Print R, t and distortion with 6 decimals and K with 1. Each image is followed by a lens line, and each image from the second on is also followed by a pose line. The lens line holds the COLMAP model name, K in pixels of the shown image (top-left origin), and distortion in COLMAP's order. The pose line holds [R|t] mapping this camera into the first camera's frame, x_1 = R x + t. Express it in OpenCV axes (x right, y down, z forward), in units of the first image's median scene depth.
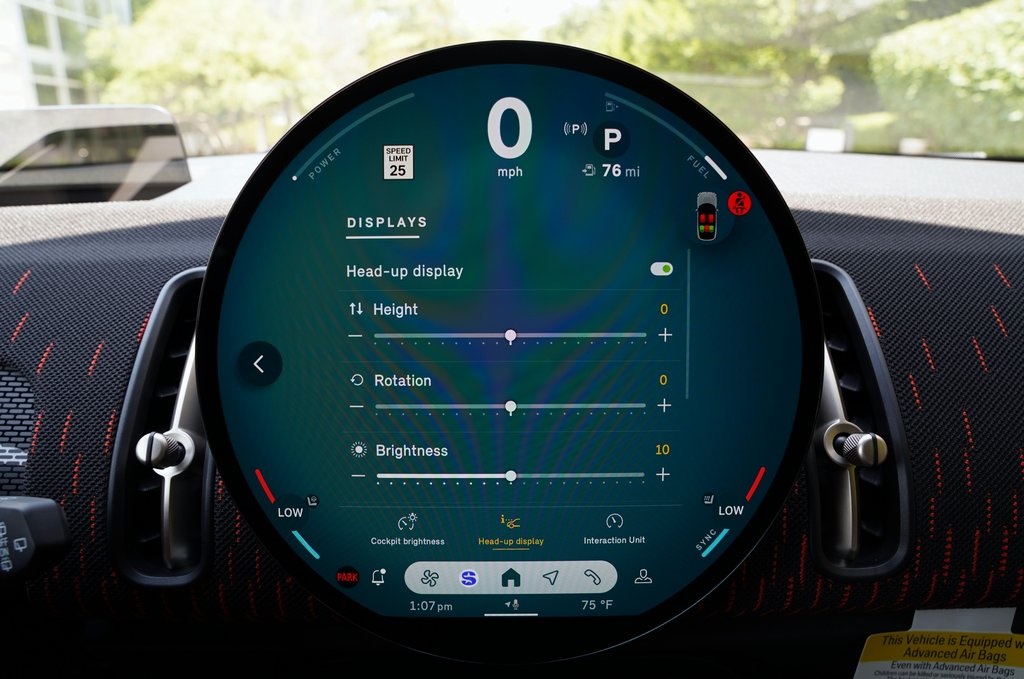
lens RADIAL K [[720.9, 0, 508.9], [0, 720.9, 344.3], [0, 0, 1]] dist [-0.130973, 0.093597]
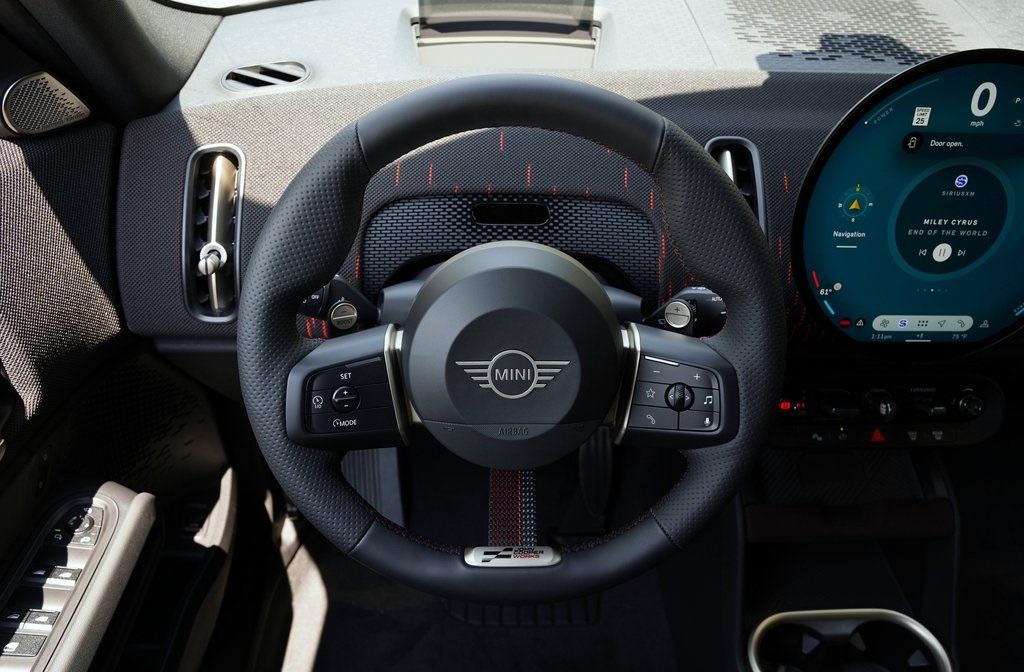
lens RADIAL K [[784.9, 0, 512.3], [0, 784.9, 337.9], [0, 0, 1]] dist [-0.093450, 0.079028]
pose [[0.999263, 0.009438, 0.037199, -1.170490], [-0.022690, 0.927019, 0.374326, -0.401081], [-0.030951, -0.374894, 0.926551, -0.947591]]
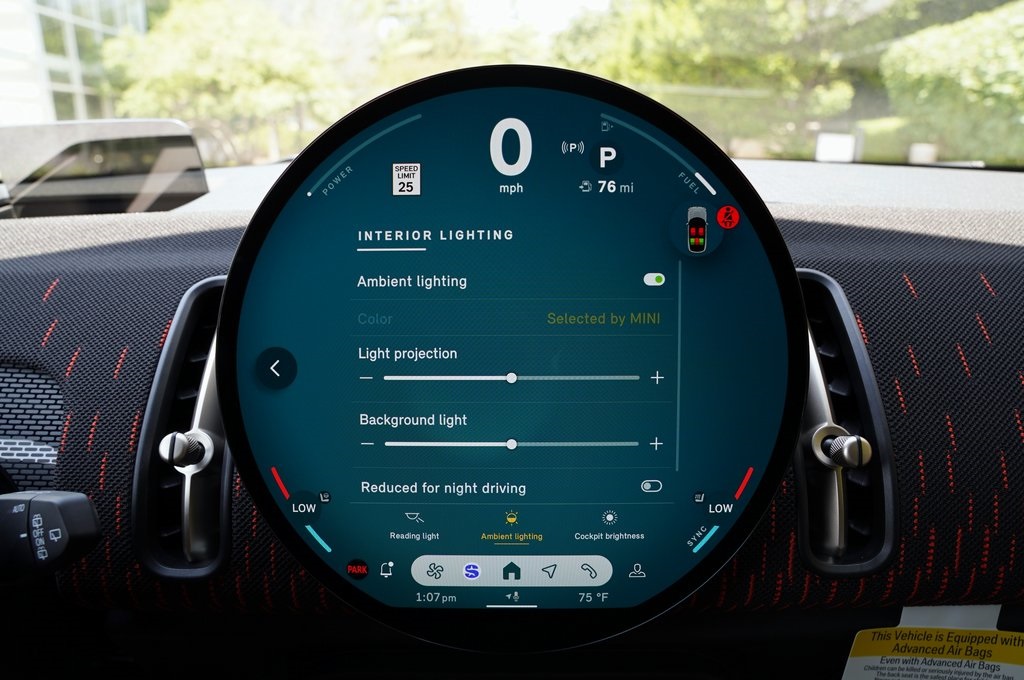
lens RADIAL K [[720.9, 0, 507.8], [0, 720.9, 341.8], [0, 0, 1]] dist [-0.130973, 0.093597]
pose [[0.999876, 0.001762, -0.015642, 0.012327], [-0.001915, 0.999950, -0.009767, -0.001983], [0.015624, 0.009796, 0.999830, -0.056979]]
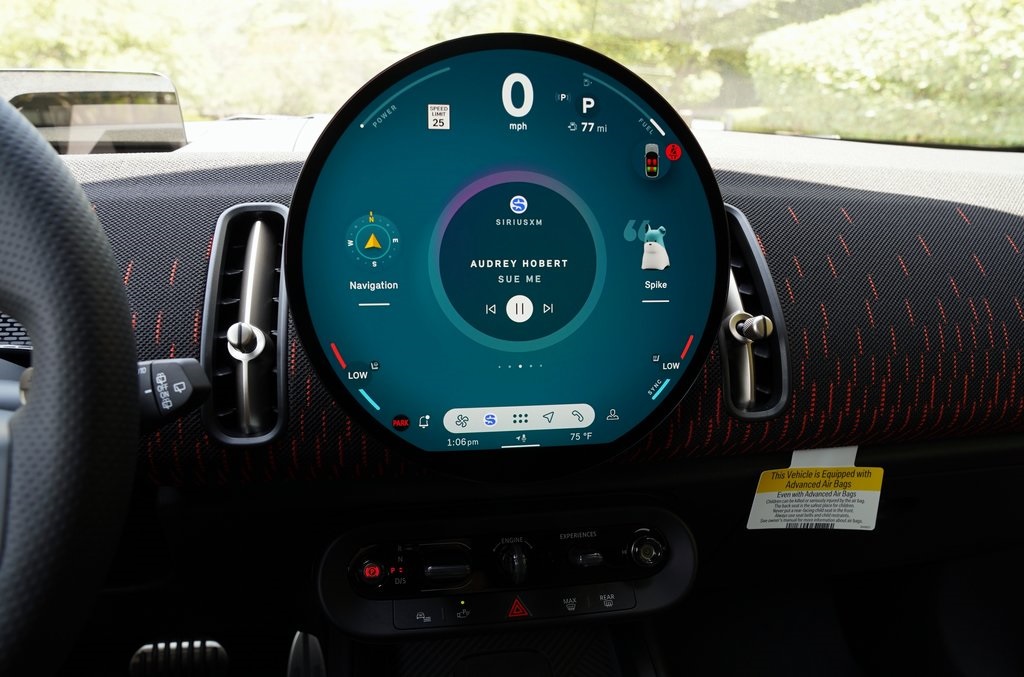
lens RADIAL K [[720.9, 0, 516.2], [0, 720.9, 345.5], [0, 0, 1]] dist [-0.130973, 0.093597]
pose [[0.986947, -0.019952, 0.159804, -0.212534], [0.016752, 0.999632, 0.021351, 0.146455], [-0.160171, -0.018395, 0.986918, -0.357886]]
